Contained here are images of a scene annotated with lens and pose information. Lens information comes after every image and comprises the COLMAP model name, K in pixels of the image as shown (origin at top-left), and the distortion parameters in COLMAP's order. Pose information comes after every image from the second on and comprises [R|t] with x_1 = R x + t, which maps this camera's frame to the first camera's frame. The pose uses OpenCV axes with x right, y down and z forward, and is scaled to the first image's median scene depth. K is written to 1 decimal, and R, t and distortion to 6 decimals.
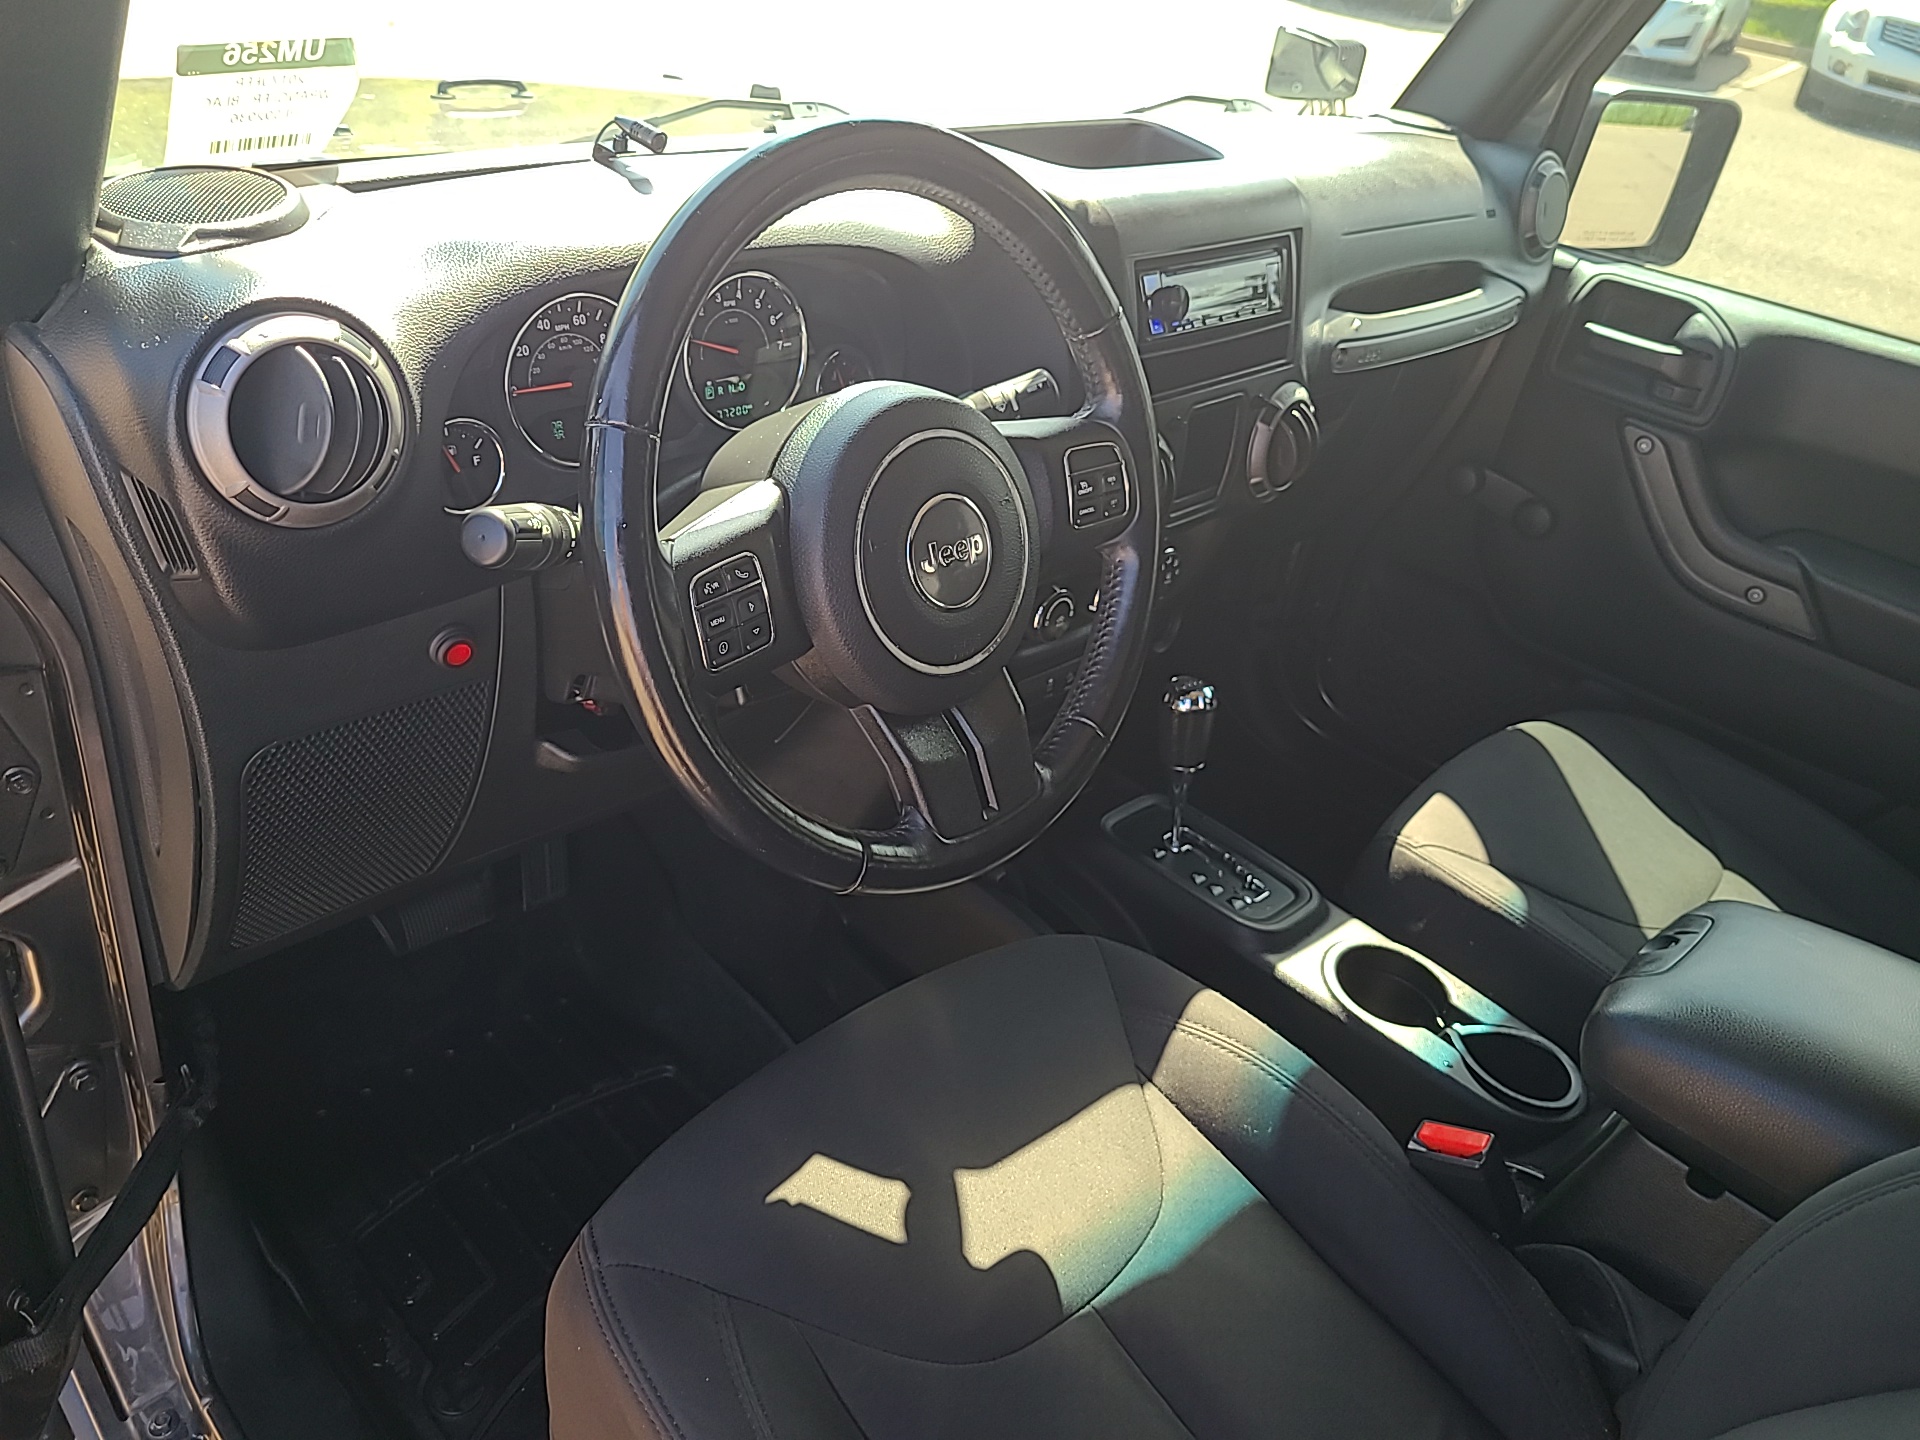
lens RADIAL K [[1461.4, 0, 907.4], [0, 1461.4, 721.6], [0, 0, 1]] dist [-0.003783, -0.002975]
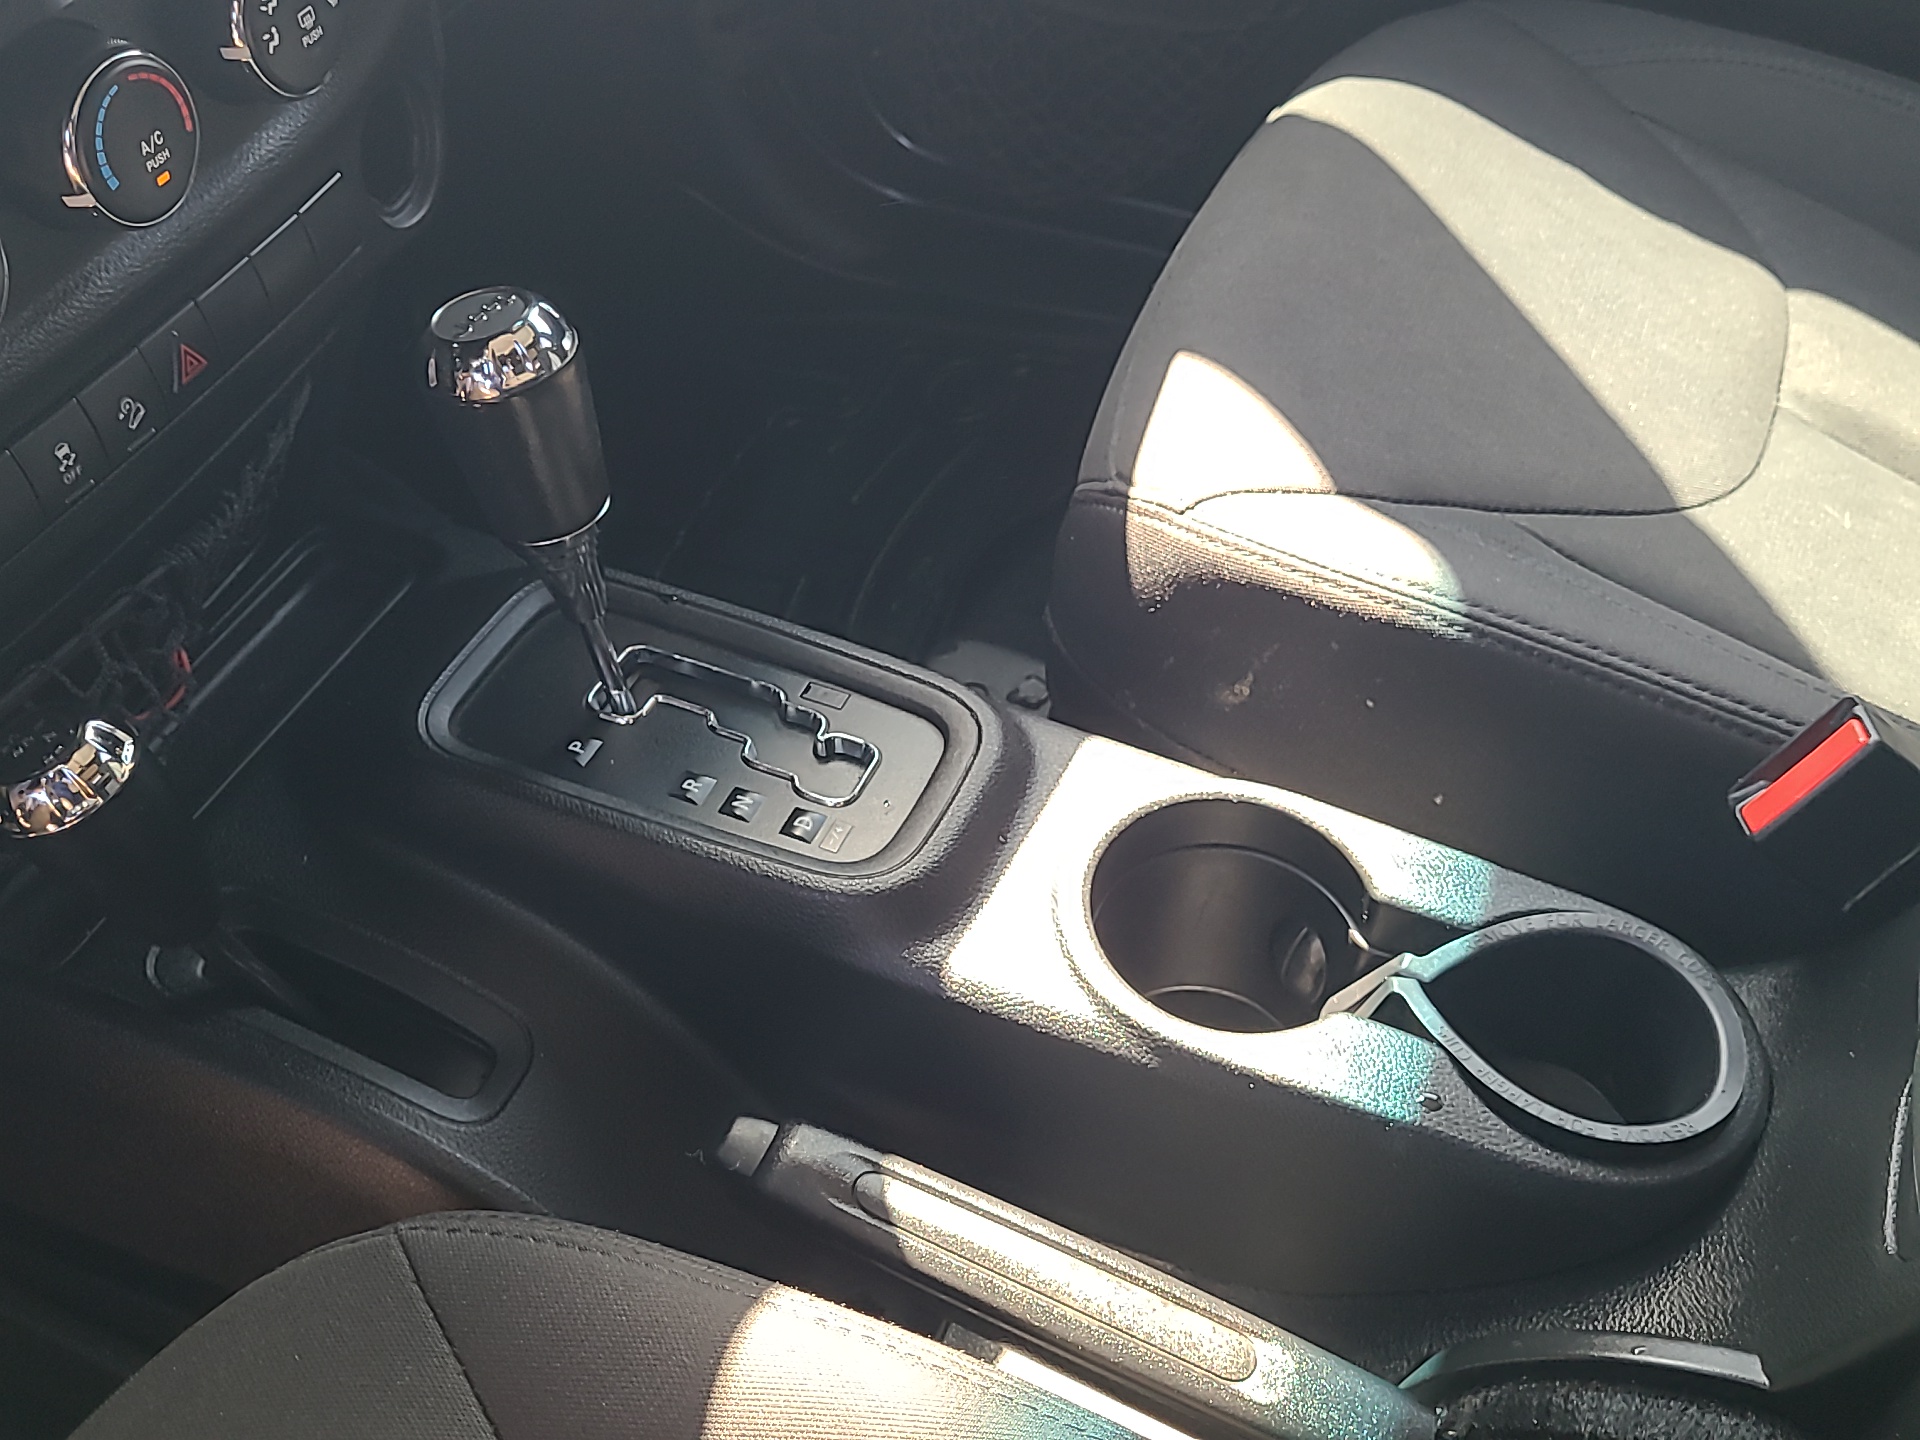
lens RADIAL K [[1874.2, 0, 887.3], [0, 1874.2, 718.4], [0, 0, 1]] dist [-0.000412, -0.011072]
pose [[0.919304, -0.362596, 0.152987, 0.238205], [0.307681, 0.904576, 0.295084, -0.054307], [-0.245385, -0.224201, 0.943144, 0.708911]]
